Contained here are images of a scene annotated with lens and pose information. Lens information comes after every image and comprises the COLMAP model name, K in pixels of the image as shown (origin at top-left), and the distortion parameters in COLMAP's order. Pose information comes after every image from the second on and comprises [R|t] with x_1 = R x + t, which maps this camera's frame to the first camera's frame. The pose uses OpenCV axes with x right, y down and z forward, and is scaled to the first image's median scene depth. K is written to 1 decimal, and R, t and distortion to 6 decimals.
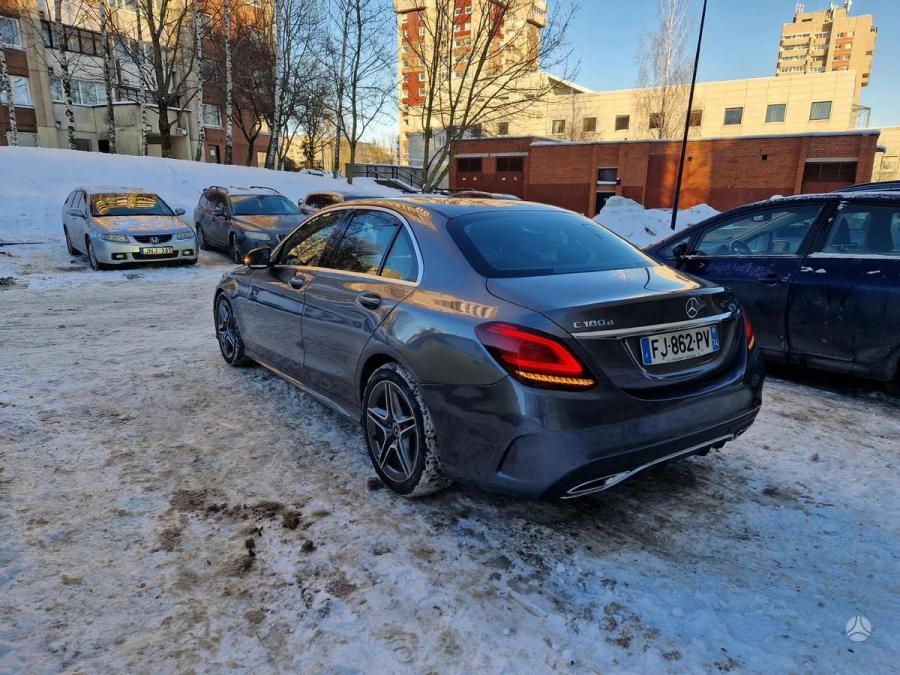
lens RADIAL K [[610.6, 0, 457.2], [0, 610.6, 341.8], [0, 0, 1]] dist [0.078140, -0.060134]
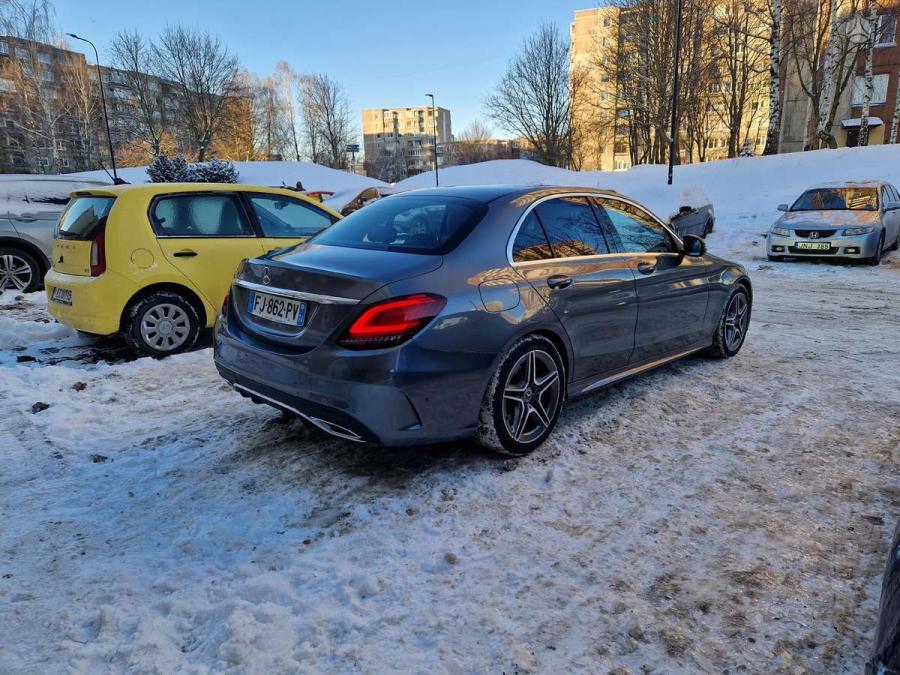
lens RADIAL K [[610.6, 0, 457.2], [0, 610.6, 341.8], [0, 0, 1]] dist [0.078140, -0.060134]
pose [[0.182456, 0.213038, -0.959857, 0.887923], [-0.212717, 0.961676, 0.173007, -0.118662], [0.959928, 0.172612, 0.220780, 0.621700]]
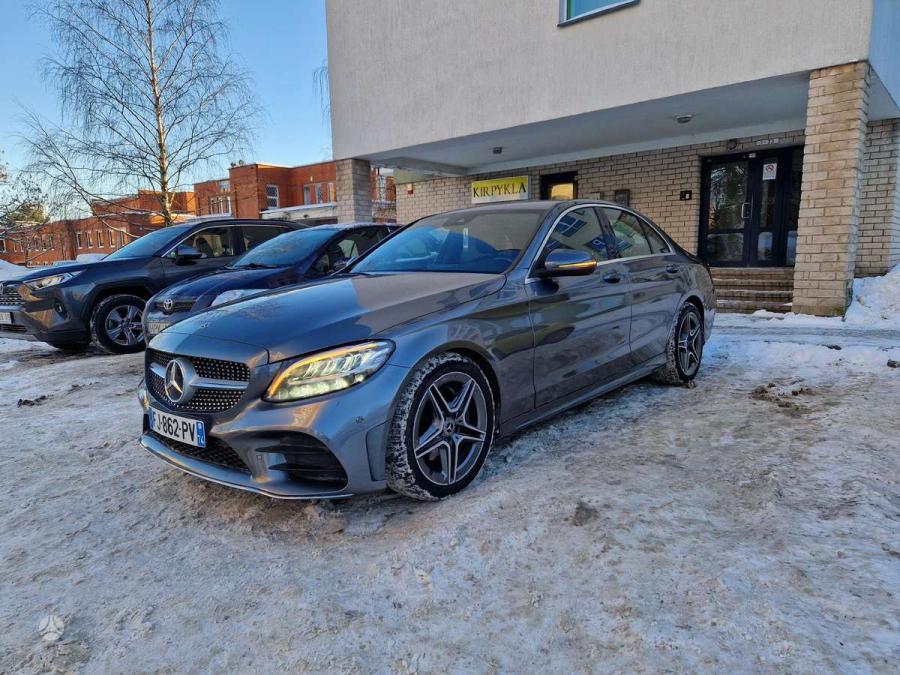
lens RADIAL K [[606.2, 0, 450.0], [0, 606.2, 337.5], [0, 0, 1]] dist [0.076663, -0.059882]
pose [[-0.247545, -0.134451, 0.959502, -0.973531], [0.238596, 0.951367, 0.194867, -0.218142], [-0.939038, 0.277172, -0.203427, 1.246654]]
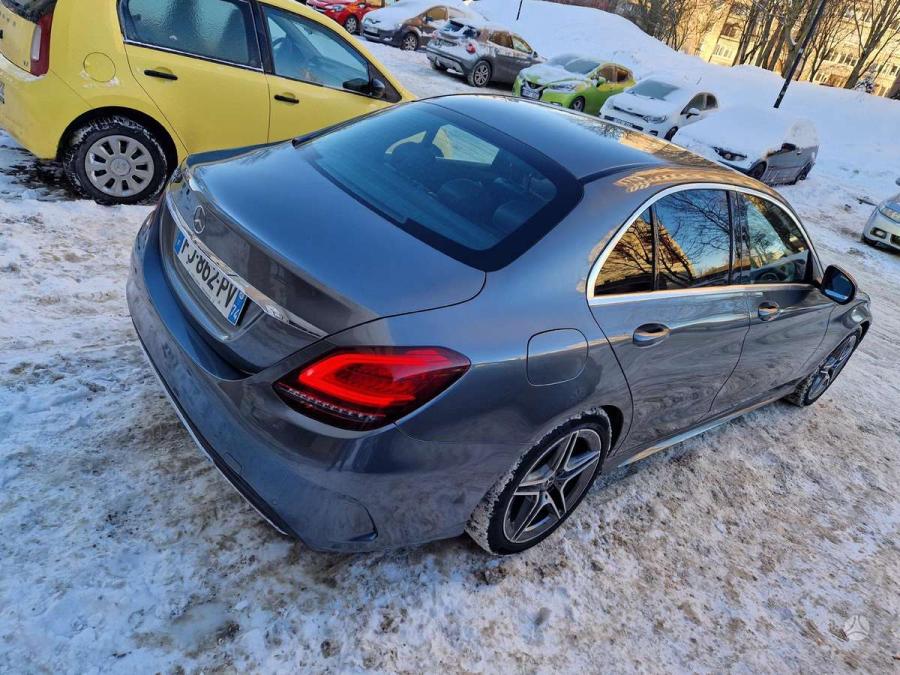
lens RADIAL K [[606.2, 0, 450.0], [0, 606.2, 337.5], [0, 0, 1]] dist [0.076663, -0.059882]
pose [[0.059592, 0.473830, -0.878598, 0.603930], [-0.459233, 0.794503, 0.397329, -0.200747], [0.886315, 0.379804, 0.264945, 0.626595]]
